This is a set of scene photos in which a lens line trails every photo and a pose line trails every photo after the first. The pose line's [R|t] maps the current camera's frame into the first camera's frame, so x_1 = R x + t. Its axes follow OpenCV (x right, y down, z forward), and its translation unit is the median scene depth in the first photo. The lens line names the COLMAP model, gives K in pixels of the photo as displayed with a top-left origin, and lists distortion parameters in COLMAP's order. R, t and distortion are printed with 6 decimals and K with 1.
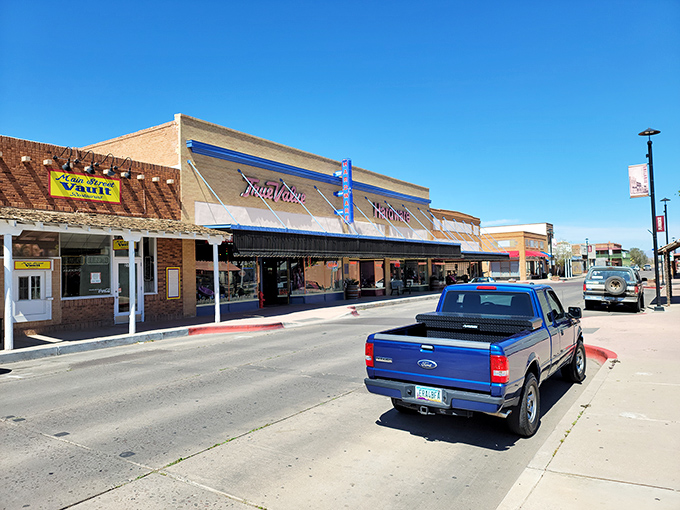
lens RADIAL K [[487.7, 0, 339.3], [0, 487.7, 254.0], [0, 0, 1]] dist [0.000276, -0.017141]
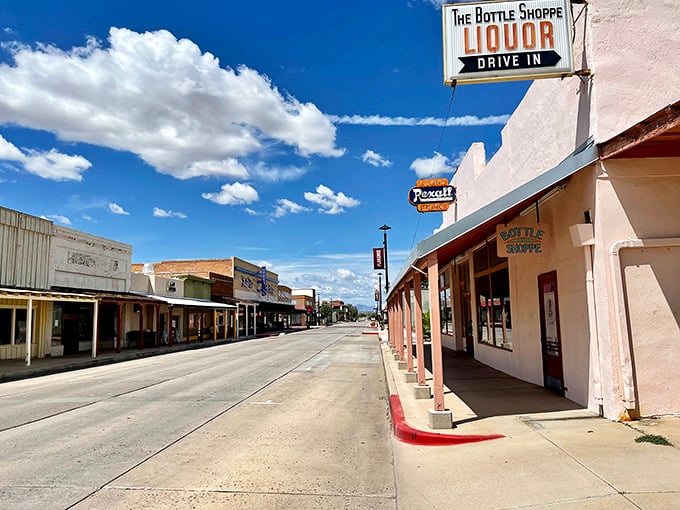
lens RADIAL K [[504.3, 0, 337.6], [0, 504.3, 253.8], [0, 0, 1]] dist [-0.002346, 0.001294]
pose [[0.864321, 0.069661, 0.498093, -0.736494], [-0.018080, 0.994025, -0.107646, -0.010852], [-0.502616, 0.084035, 0.860416, -1.006651]]
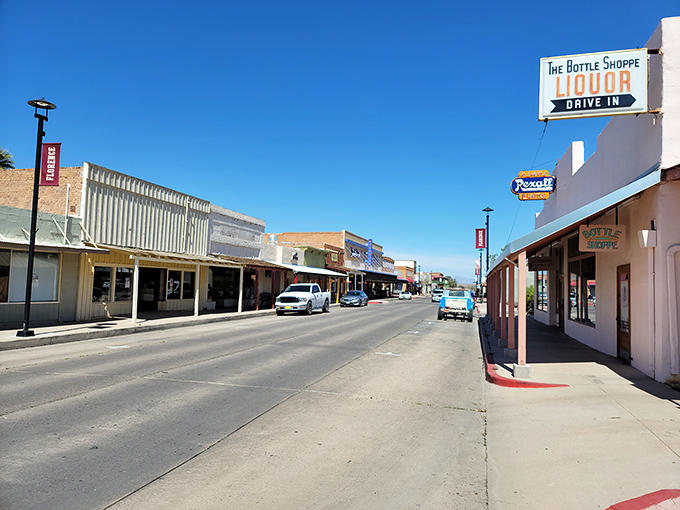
lens RADIAL K [[487.7, 0, 337.5], [0, 487.7, 258.3], [0, 0, 1]] dist [0.000276, -0.017141]
pose [[0.945372, 0.068554, 0.318705, -0.788540], [-0.062111, 0.997608, -0.030347, -0.015428], [-0.320023, 0.008894, 0.947368, -1.080101]]
